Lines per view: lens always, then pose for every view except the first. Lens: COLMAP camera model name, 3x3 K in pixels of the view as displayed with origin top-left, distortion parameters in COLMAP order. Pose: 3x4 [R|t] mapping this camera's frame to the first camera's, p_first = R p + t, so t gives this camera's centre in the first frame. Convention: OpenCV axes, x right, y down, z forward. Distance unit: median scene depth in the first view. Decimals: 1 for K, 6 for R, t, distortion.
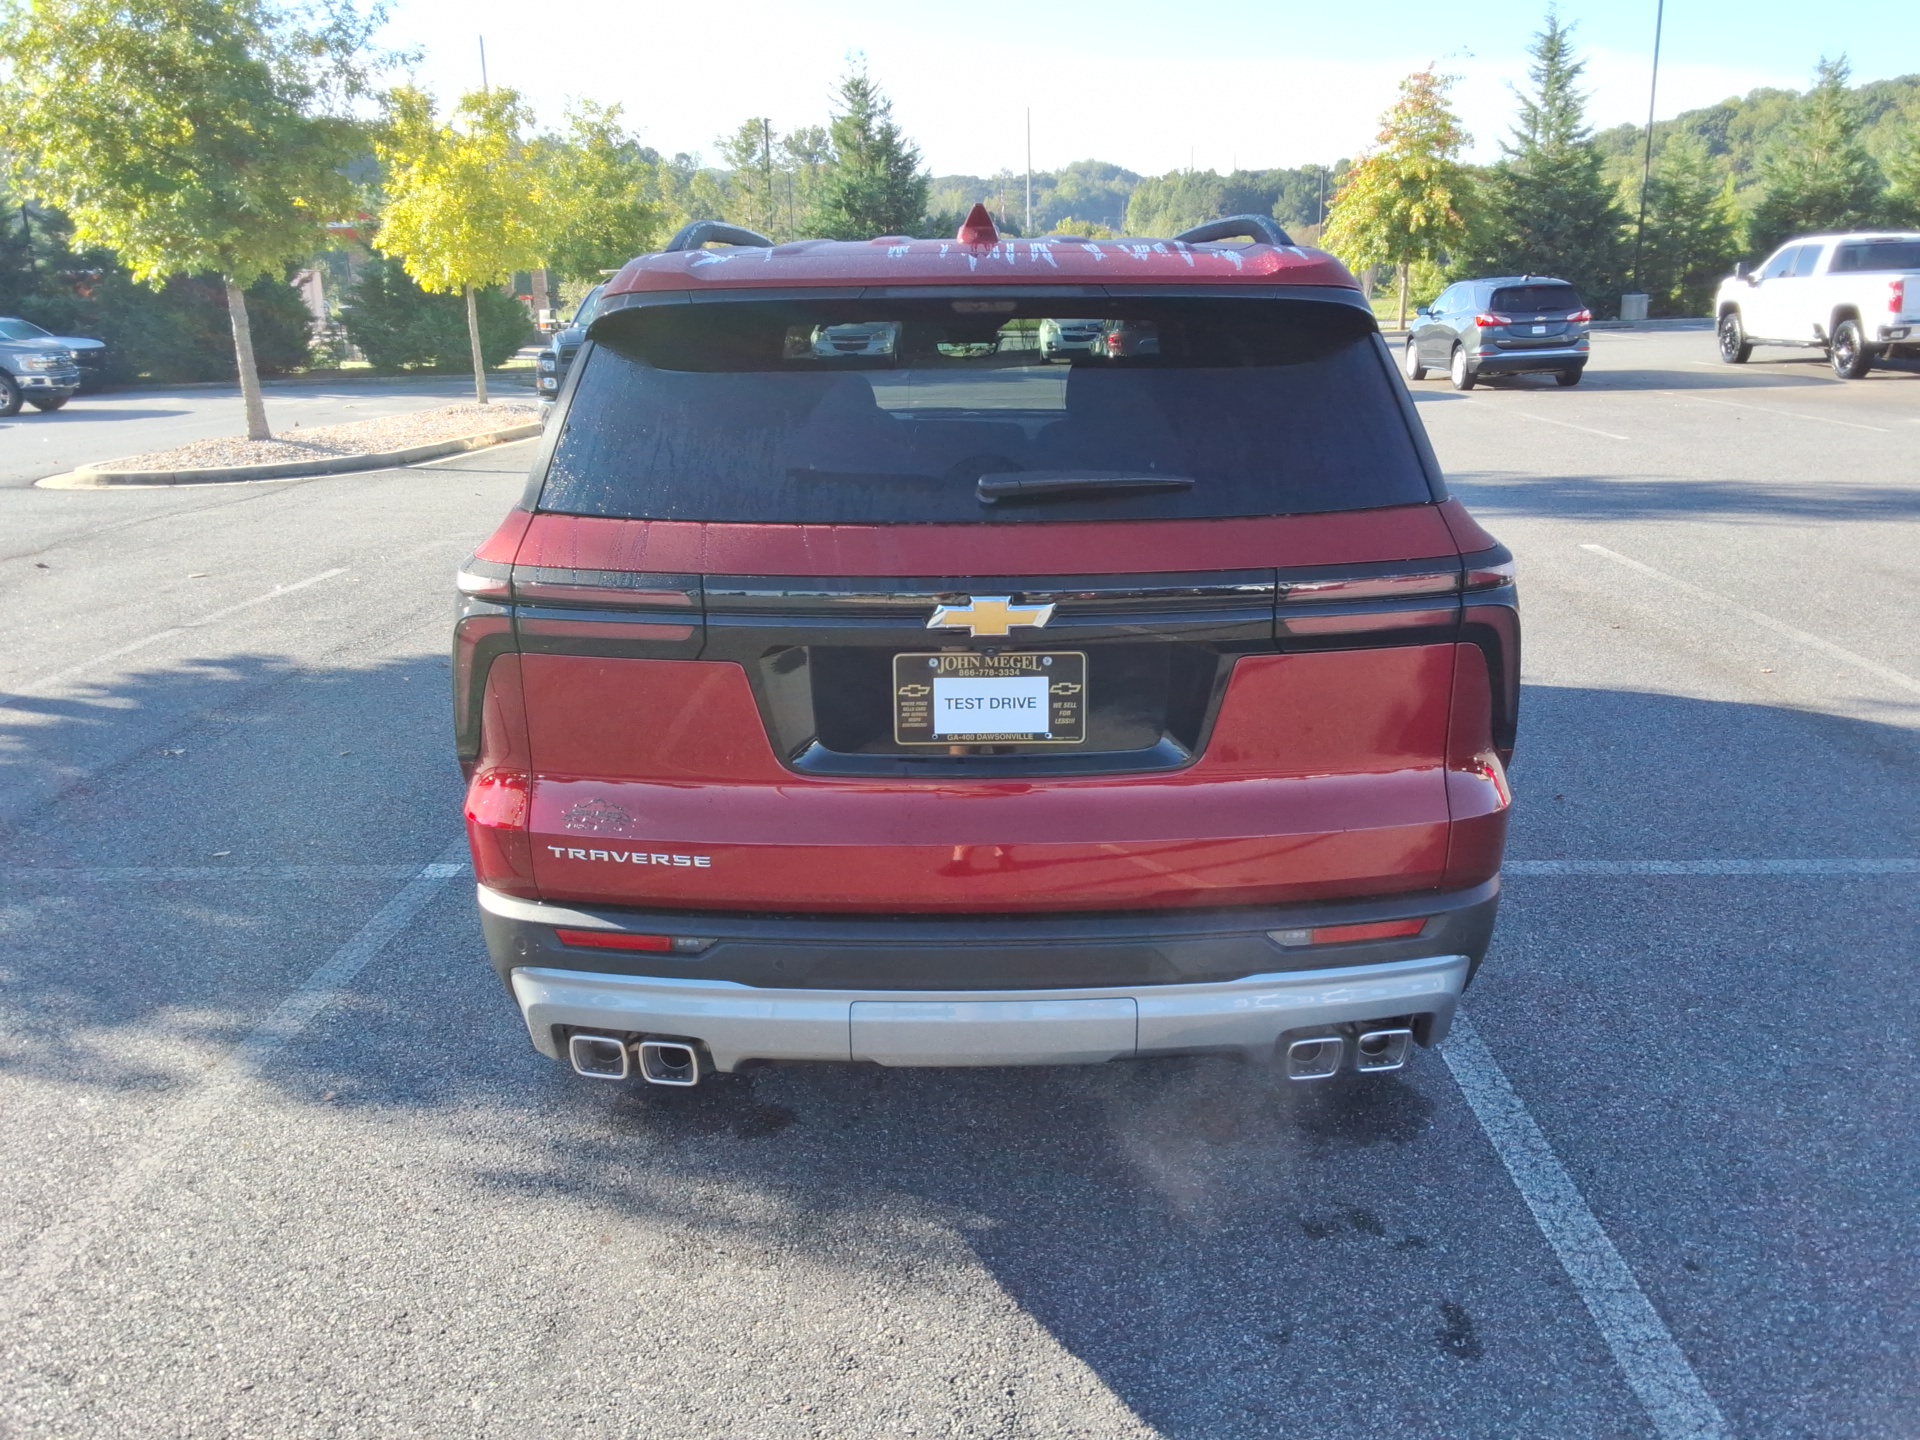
lens RADIAL K [[1541.4, 0, 970.5], [0, 1541.4, 705.6], [0, 0, 1]] dist [0.105304, -0.159348]
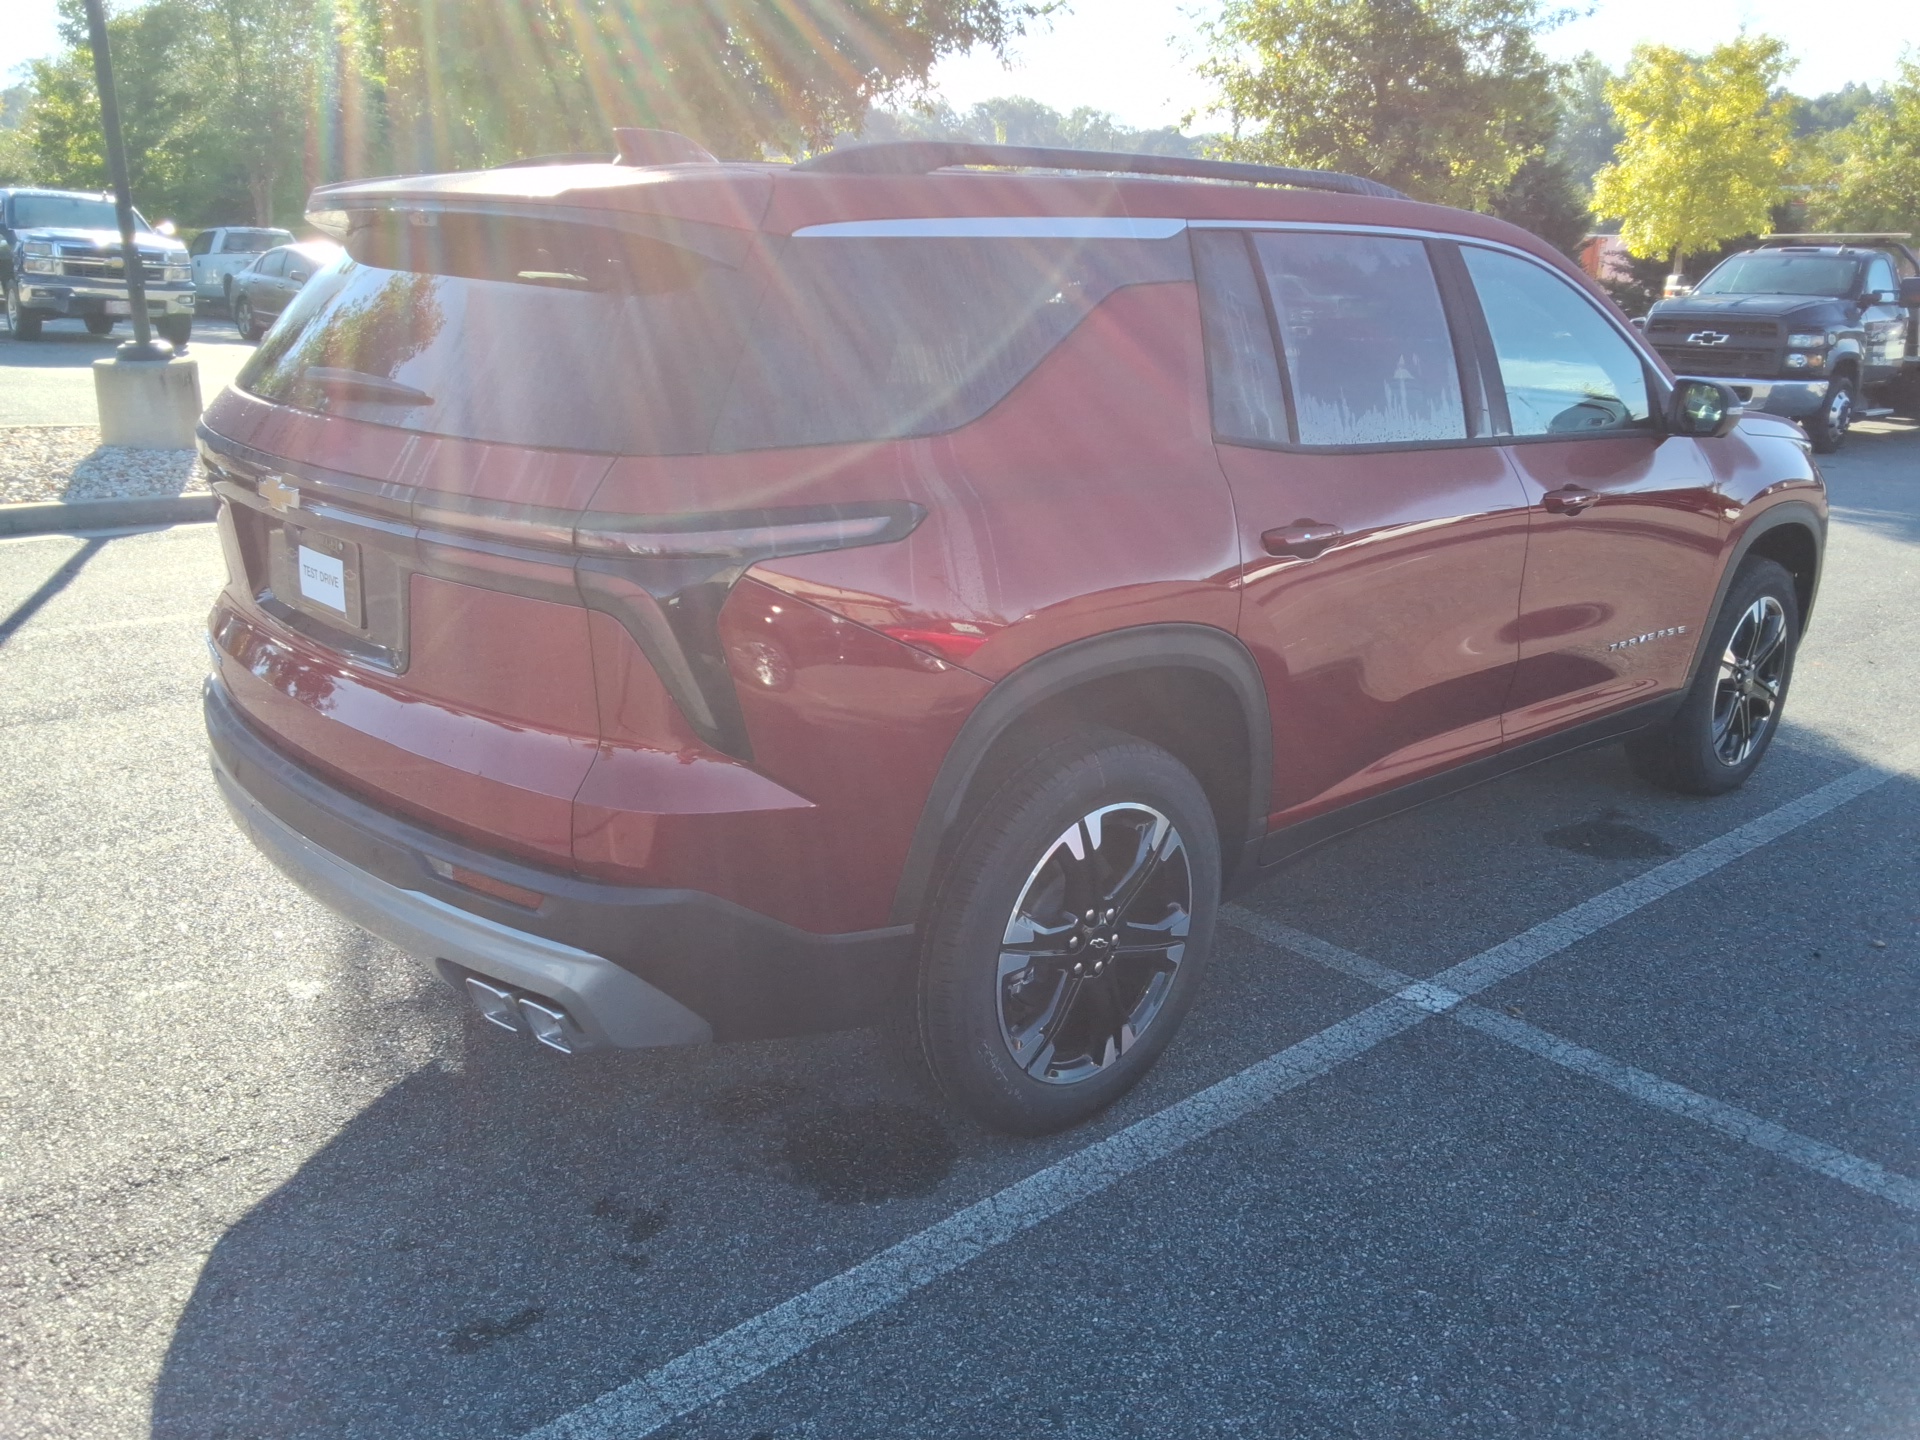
lens RADIAL K [[1541.4, 0, 983.8], [0, 1541.4, 696.5], [0, 0, 1]] dist [0.105304, -0.159348]
pose [[0.687152, 0.226588, -0.690275, 0.121576], [-0.217074, 0.970752, 0.102564, -0.014595], [0.693326, 0.079364, 0.716241, 0.056670]]
